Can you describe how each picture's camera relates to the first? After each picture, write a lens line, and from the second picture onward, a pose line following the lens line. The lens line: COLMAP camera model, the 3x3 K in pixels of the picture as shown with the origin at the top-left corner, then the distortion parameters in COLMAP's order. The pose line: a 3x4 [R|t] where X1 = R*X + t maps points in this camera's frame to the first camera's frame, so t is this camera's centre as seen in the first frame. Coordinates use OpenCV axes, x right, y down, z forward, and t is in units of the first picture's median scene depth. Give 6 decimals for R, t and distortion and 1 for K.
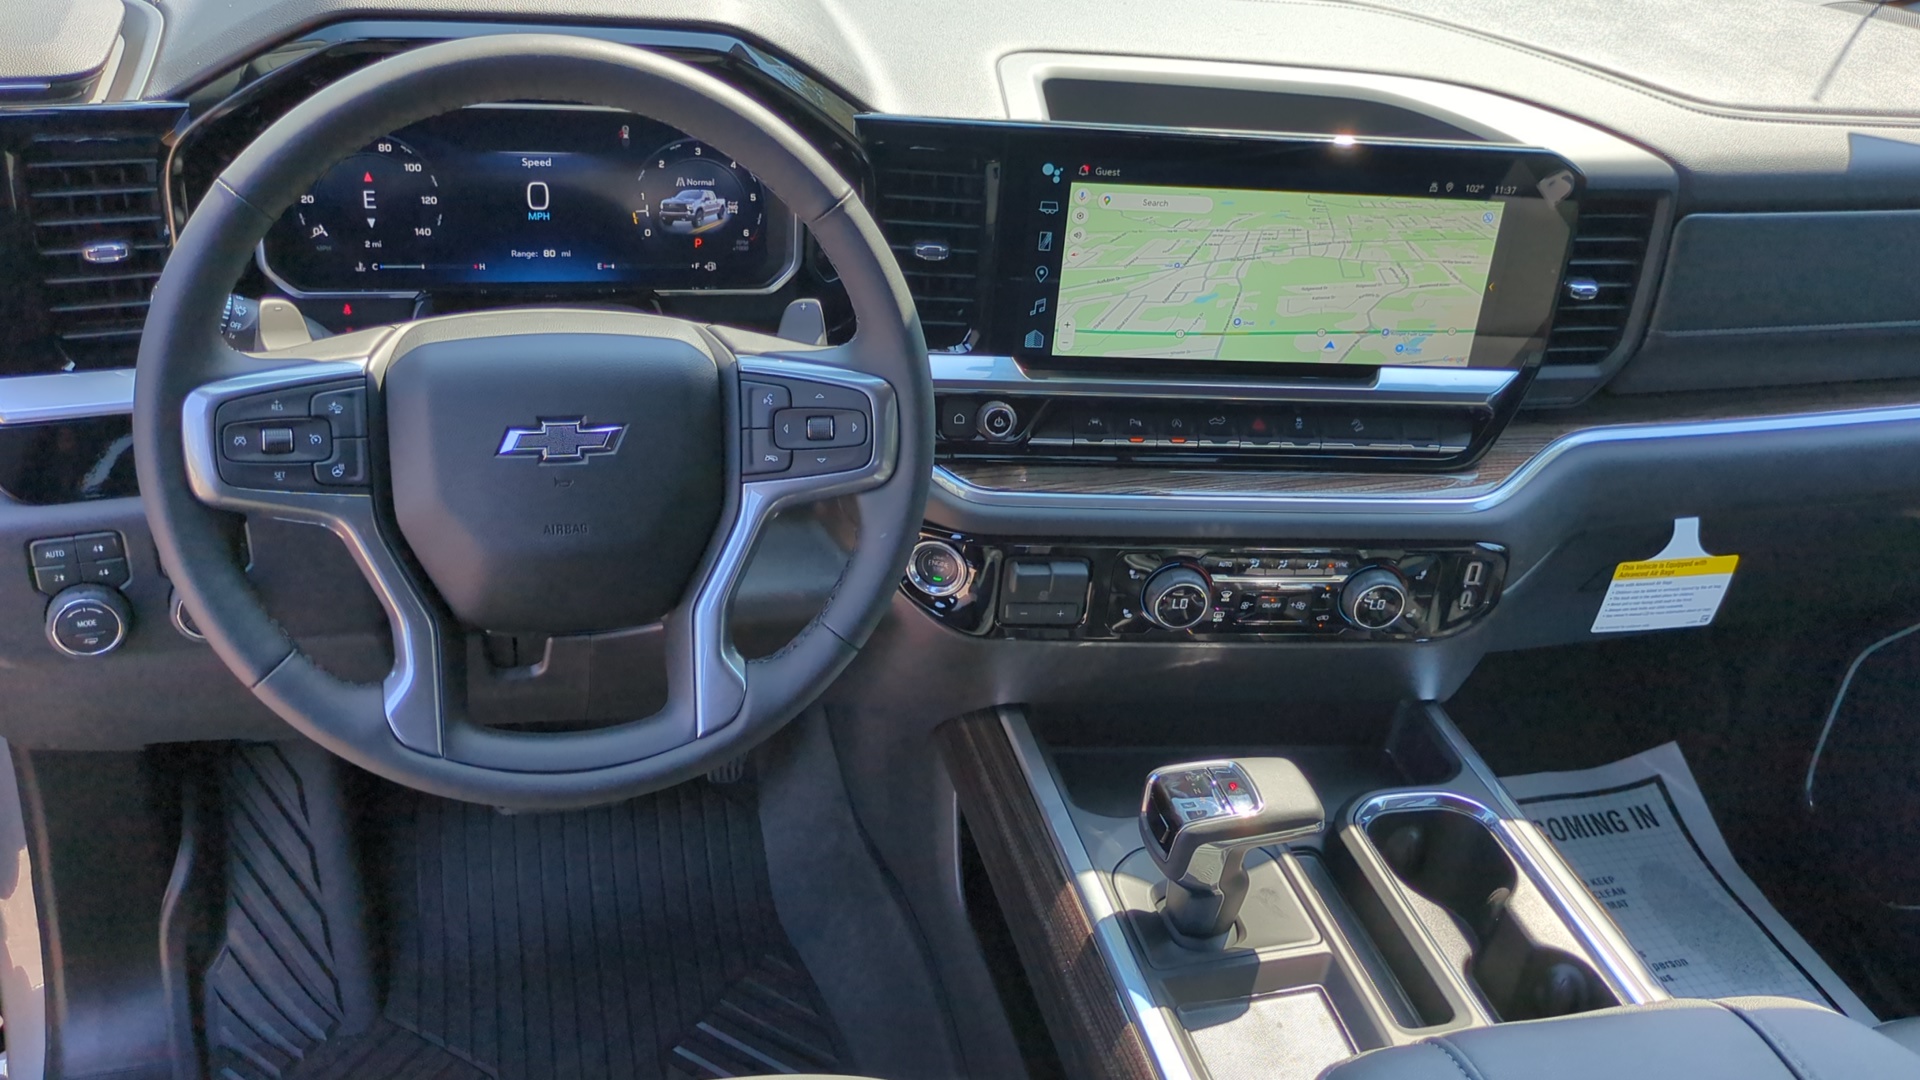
lens RADIAL K [[1639.4, 0, 960.5], [0, 1639.4, 531.8], [0, 0, 1]] dist [0.075129, -0.182976]
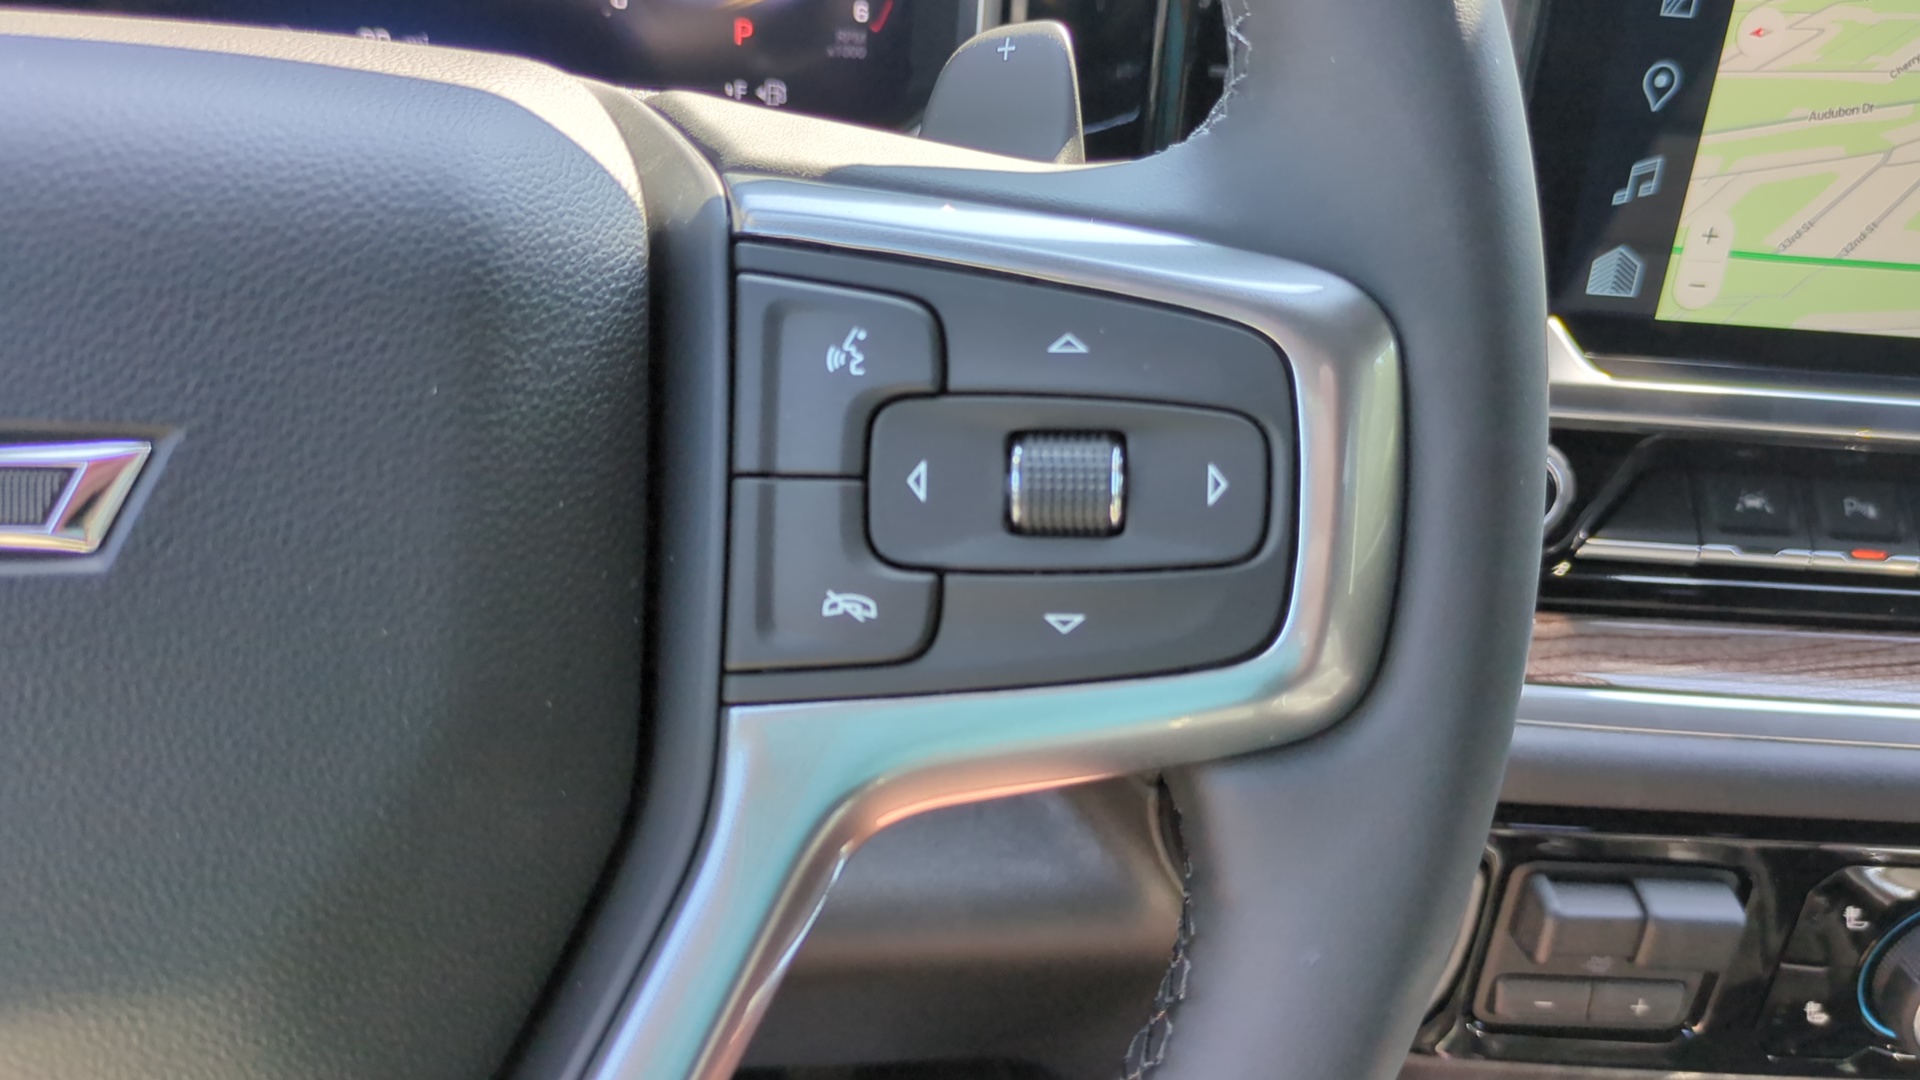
lens RADIAL K [[1639.4, 0, 960.5], [0, 1639.4, 531.8], [0, 0, 1]] dist [0.075129, -0.182976]
pose [[0.994429, 0.037619, -0.098464, -0.060046], [-0.042151, 0.998126, -0.044358, -0.035463], [0.096611, 0.048261, 0.994151, 0.598195]]
